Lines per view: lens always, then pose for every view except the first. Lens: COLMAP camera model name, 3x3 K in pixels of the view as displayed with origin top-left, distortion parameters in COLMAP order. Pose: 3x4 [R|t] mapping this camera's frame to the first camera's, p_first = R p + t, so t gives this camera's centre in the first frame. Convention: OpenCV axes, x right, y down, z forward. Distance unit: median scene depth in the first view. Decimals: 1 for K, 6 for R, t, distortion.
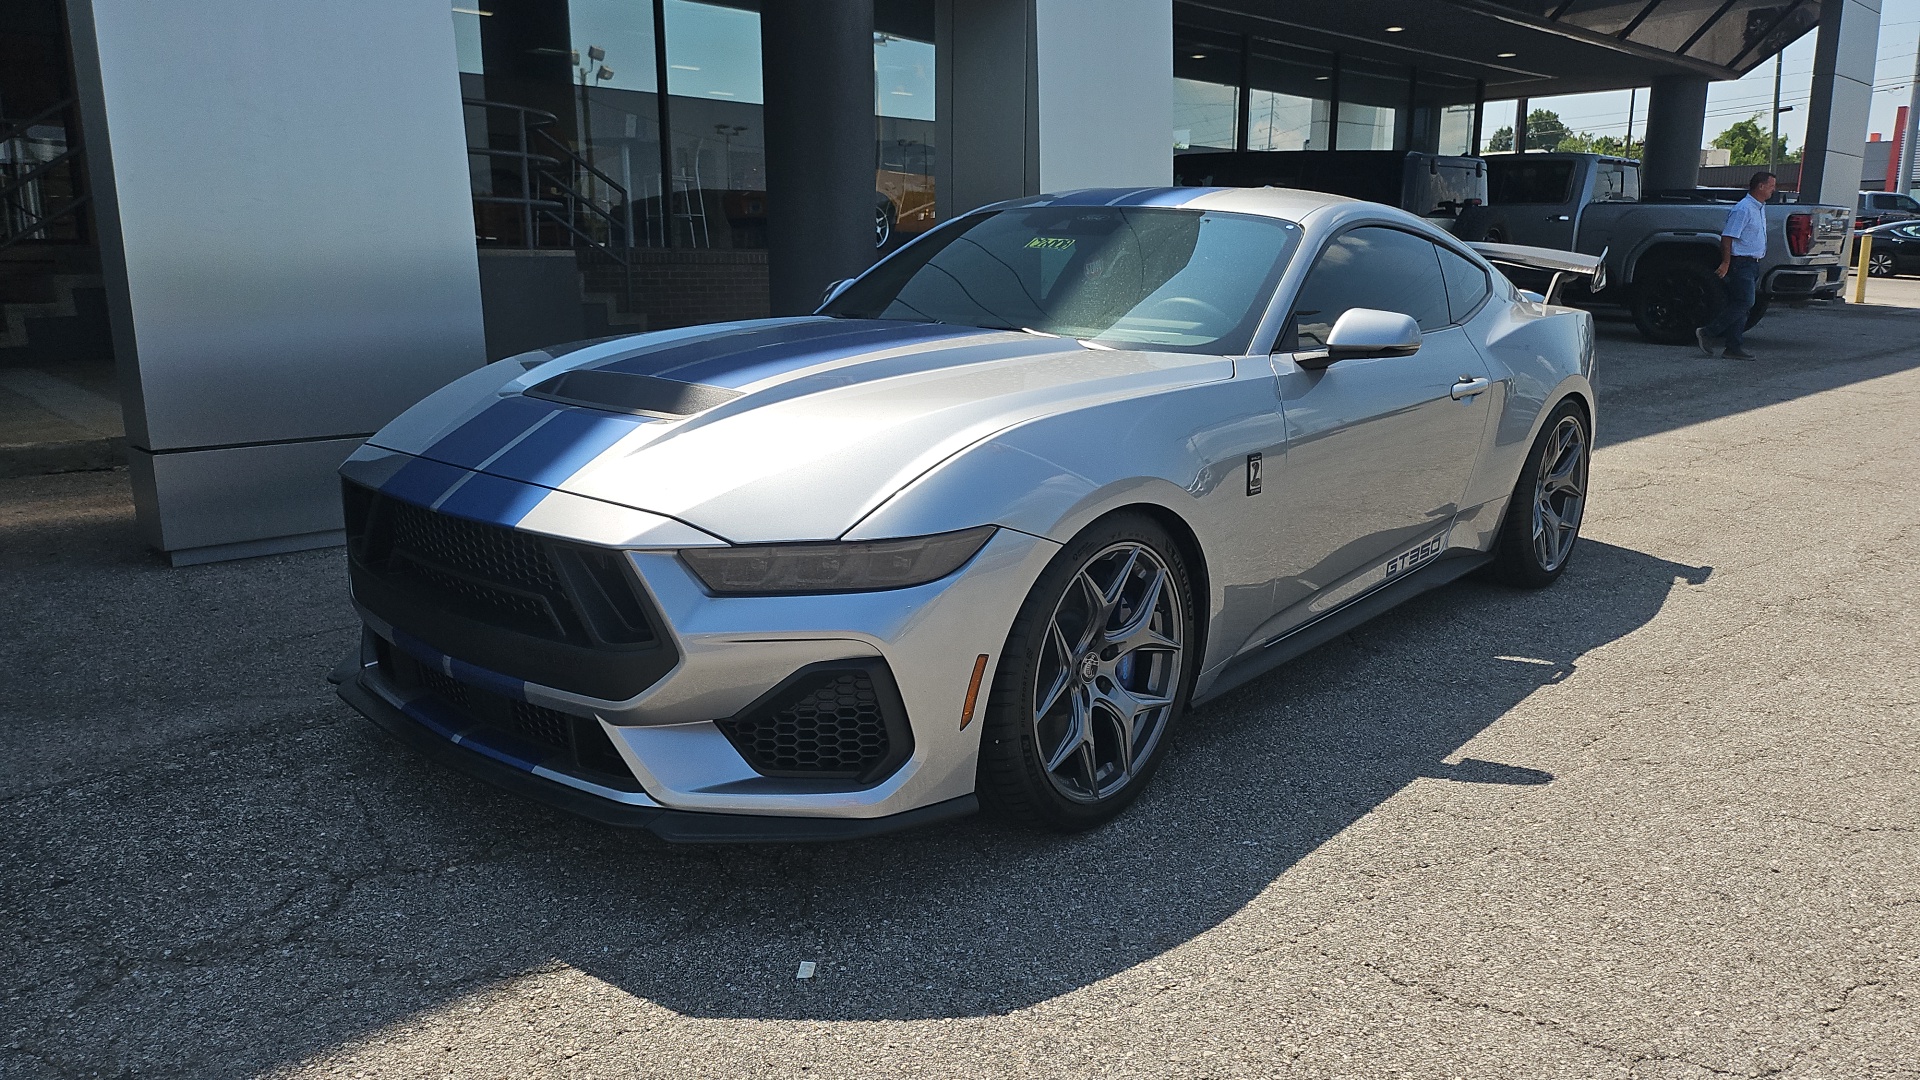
lens RADIAL K [[1388.0, 0, 999.6], [0, 1388.0, 513.6], [0, 0, 1]] dist [0.021227, 0.000675]
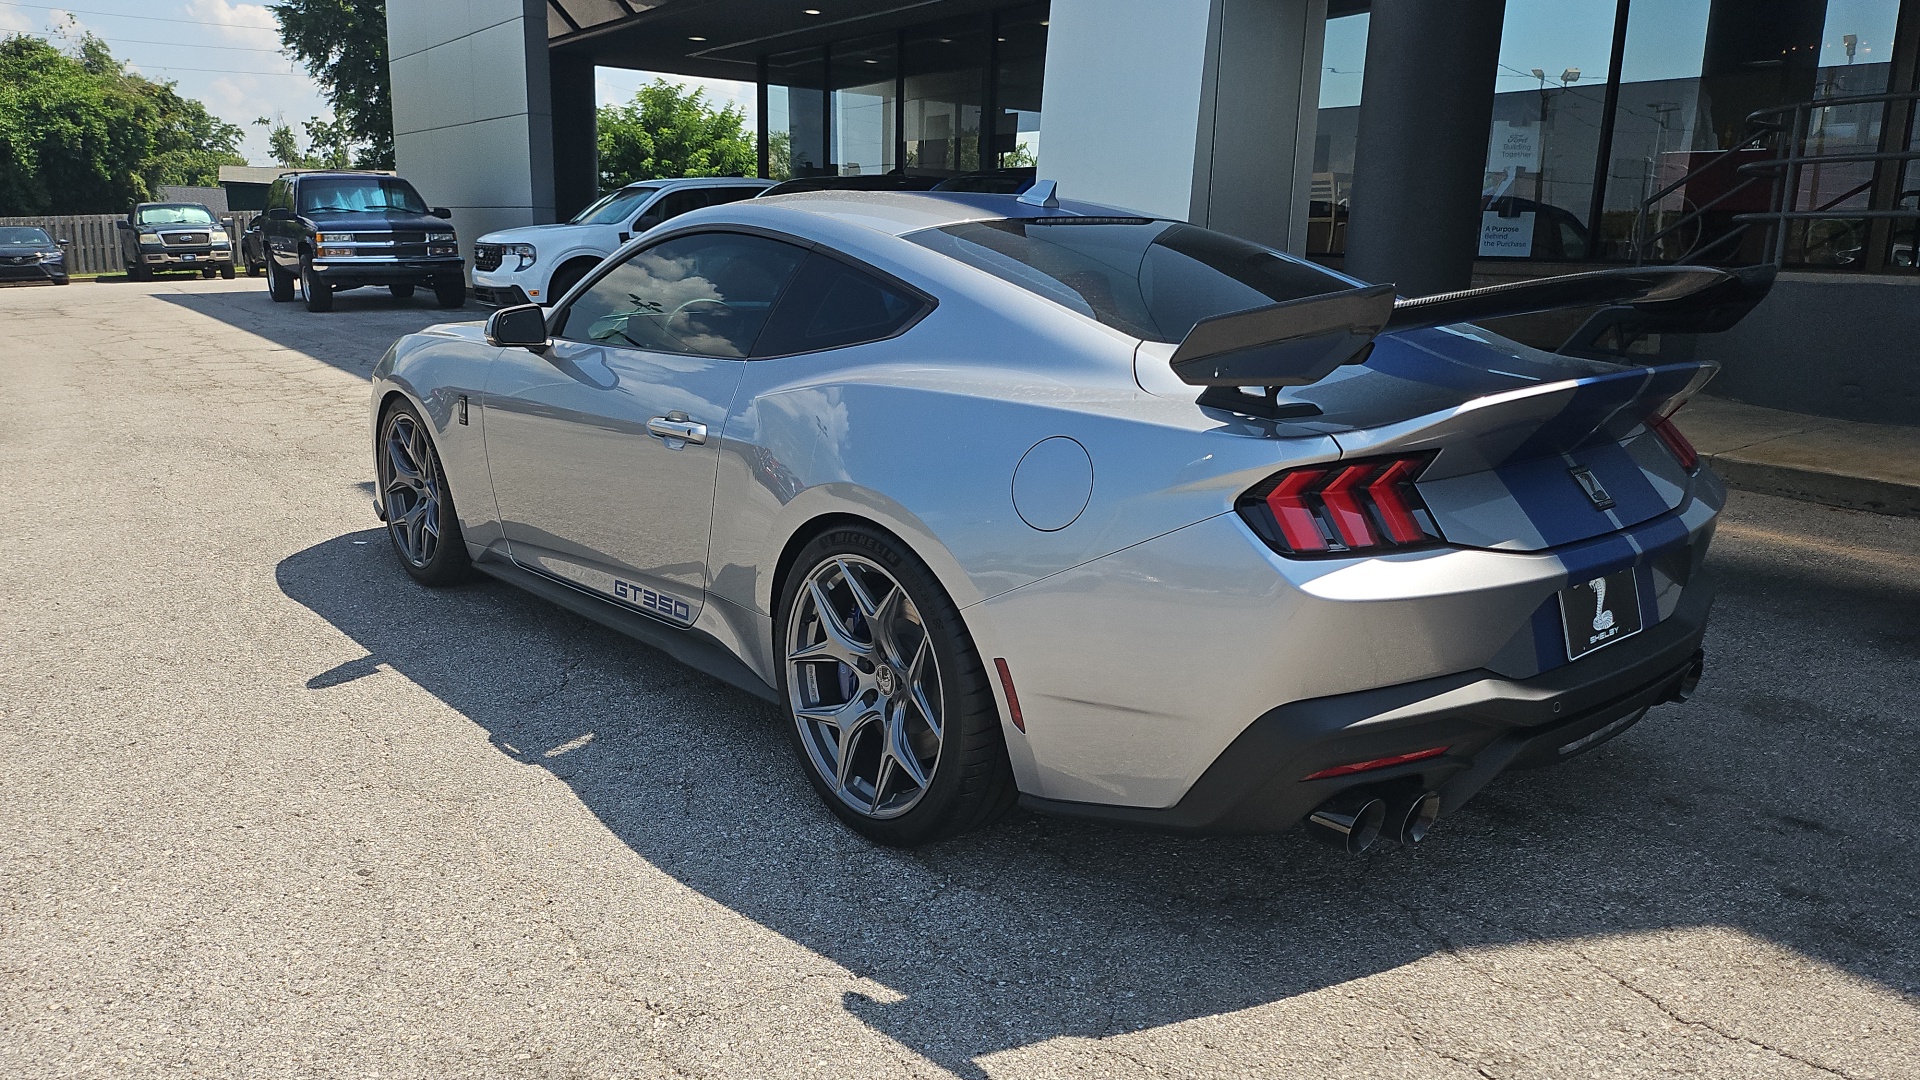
lens RADIAL K [[1353.3, 0, 960.0], [0, 1353.3, 540.0], [0, 0, 1]] dist [0.074243, -0.094146]
pose [[-0.159747, 0.197155, -0.967270, 1.534205], [-0.215279, 0.949311, 0.229049, -0.345944], [0.963398, 0.244823, -0.109206, 1.776267]]
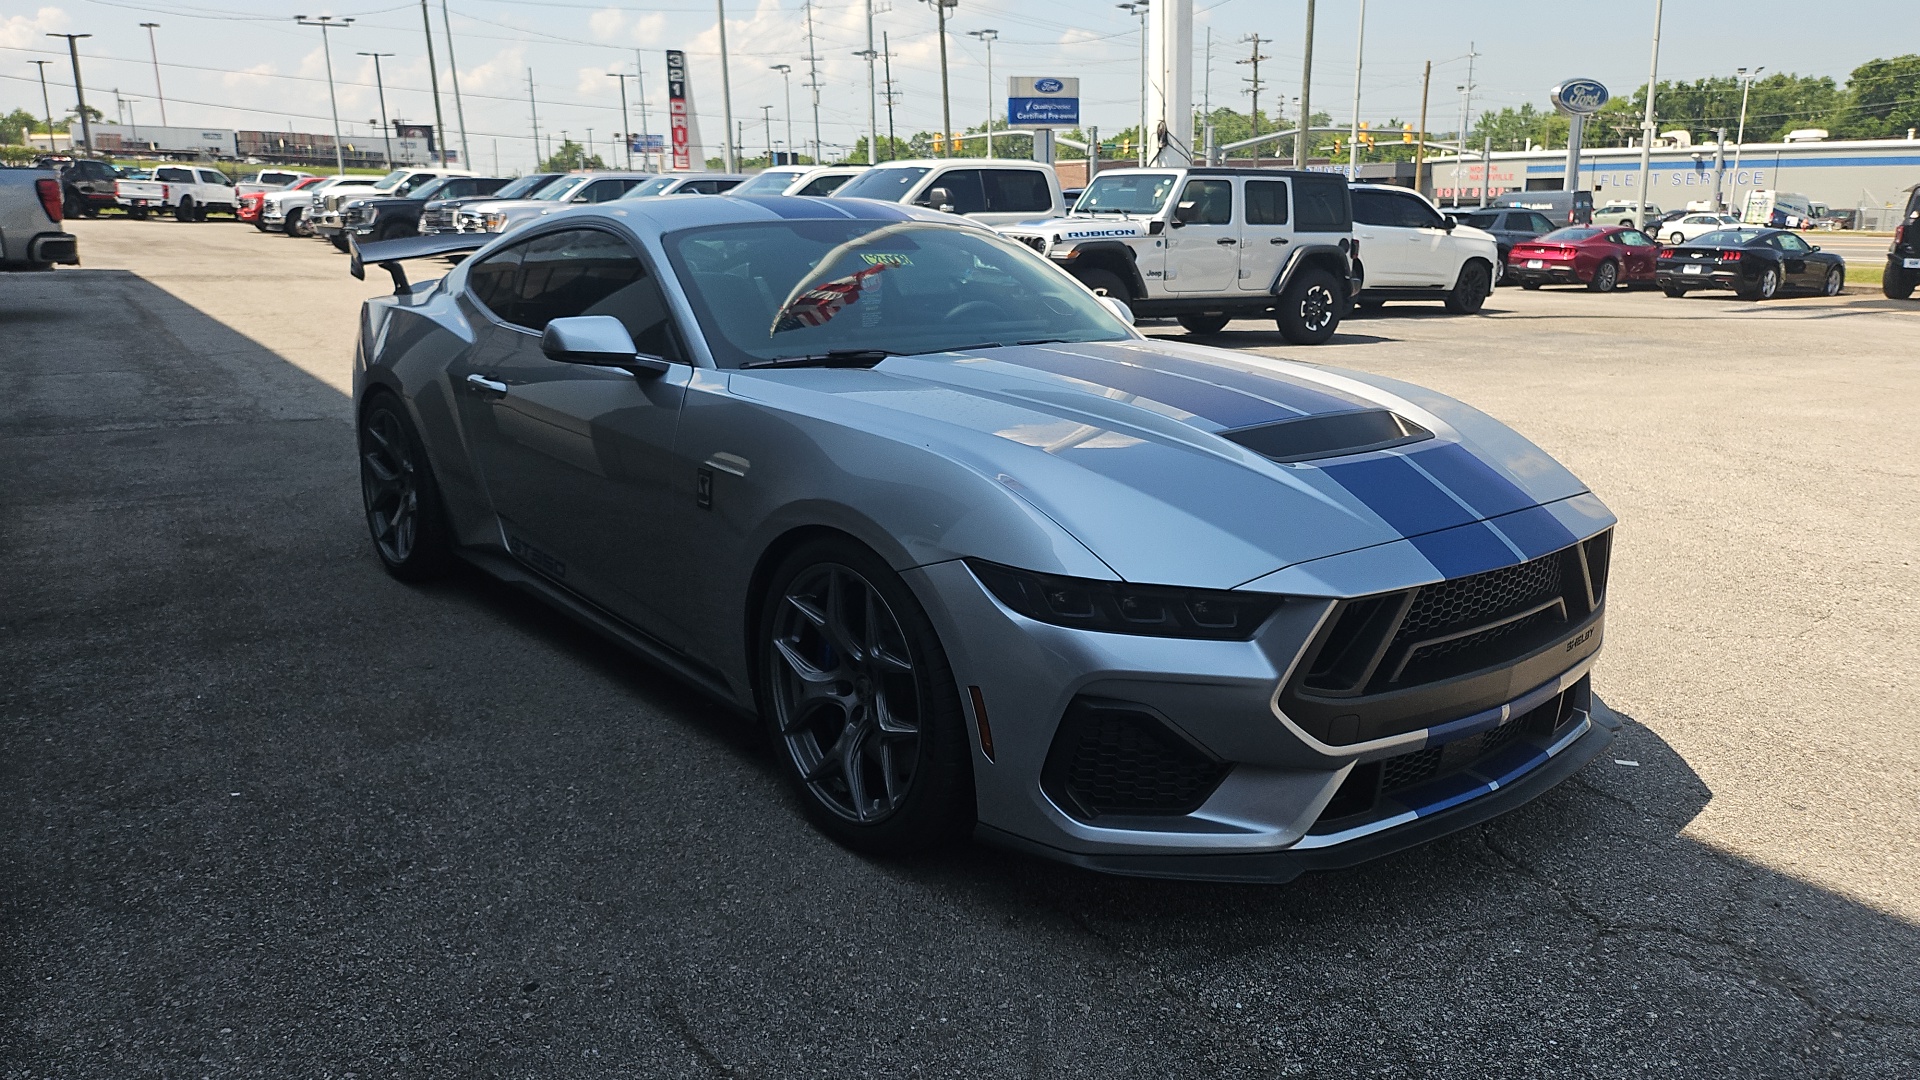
lens RADIAL K [[1364.7, 0, 960.0], [0, 1364.7, 540.0], [0, 0, 1]] dist [0.085198, -0.100140]
pose [[0.194373, -0.260328, 0.945753, -1.232576], [0.202528, 0.954018, 0.220979, -0.277186], [-0.959792, 0.148589, 0.238159, 1.002052]]
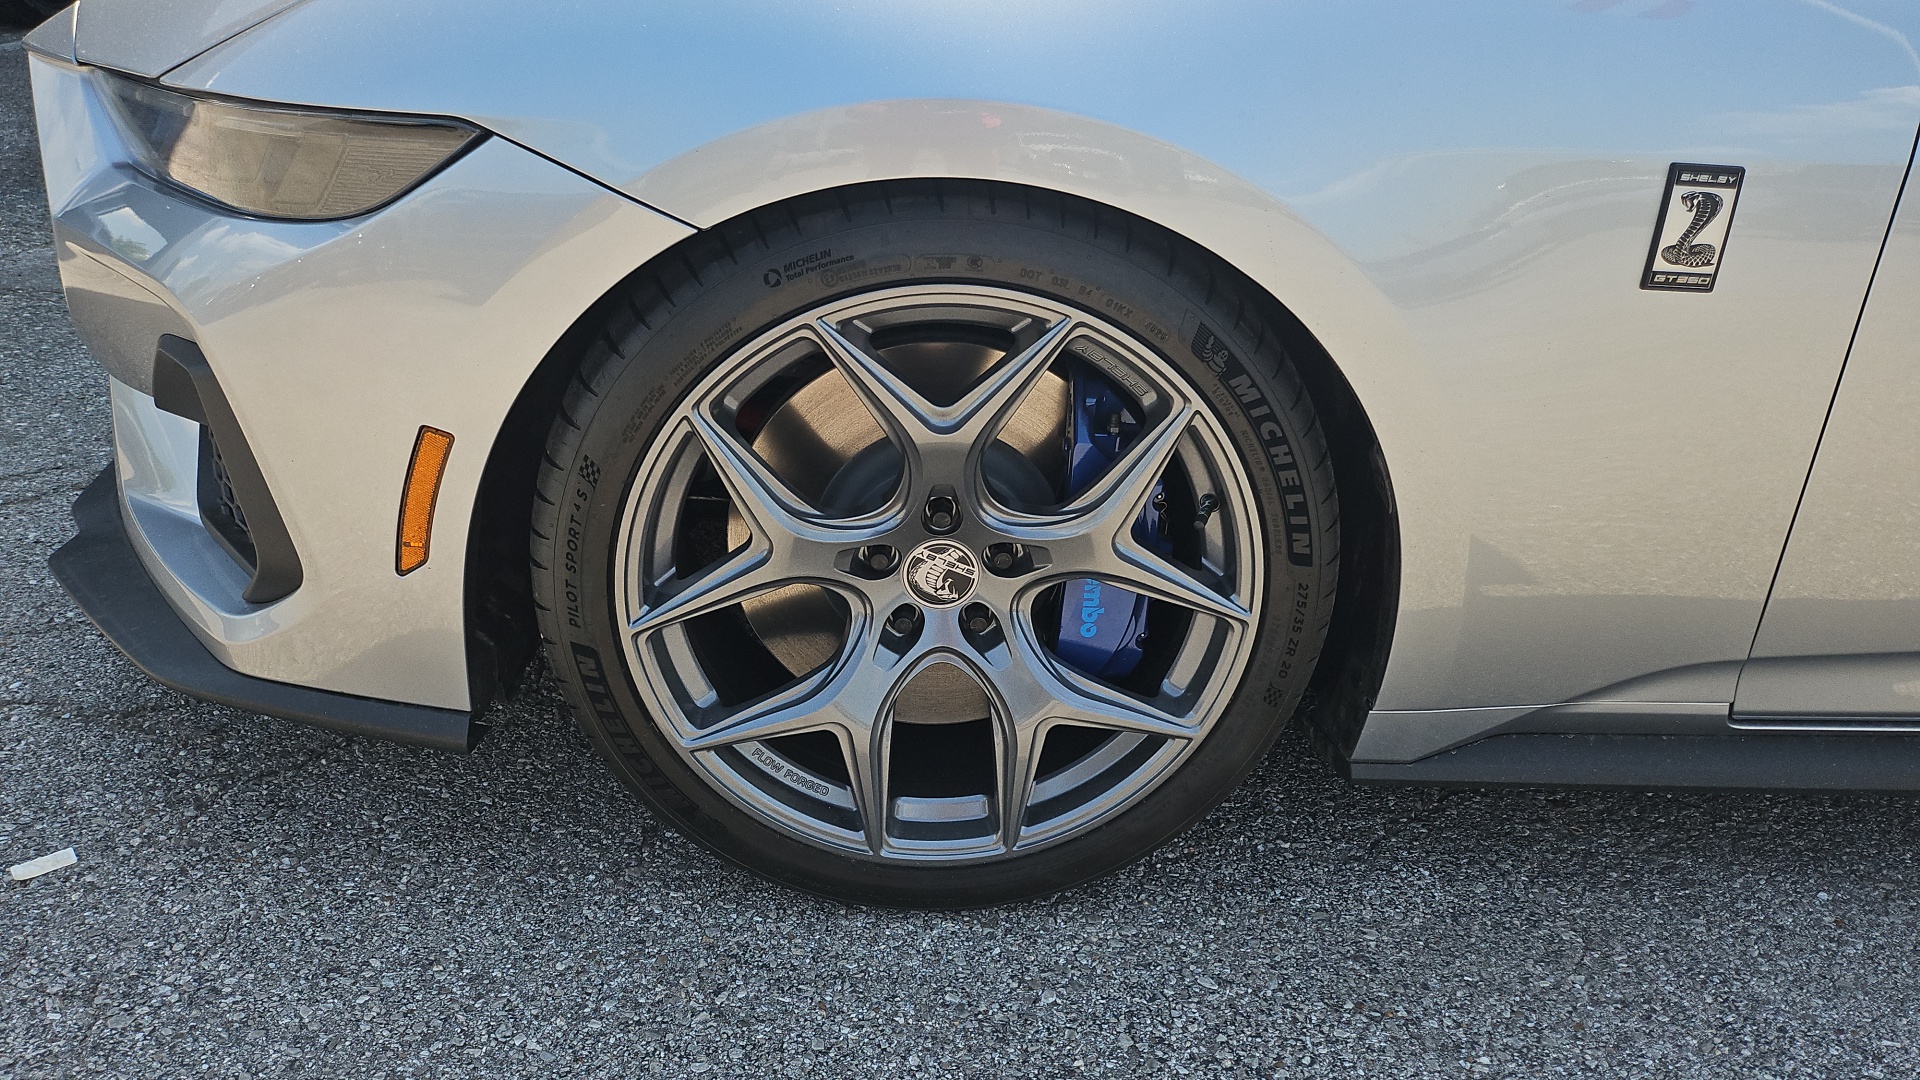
lens RADIAL K [[1353.3, 0, 960.0], [0, 1353.3, 540.0], [0, 0, 1]] dist [0.074243, -0.094146]
pose [[0.670223, 0.338825, -0.660302, 0.326895], [-0.206553, 0.939711, 0.272543, -0.012687], [0.712837, -0.046278, 0.699801, 0.688550]]
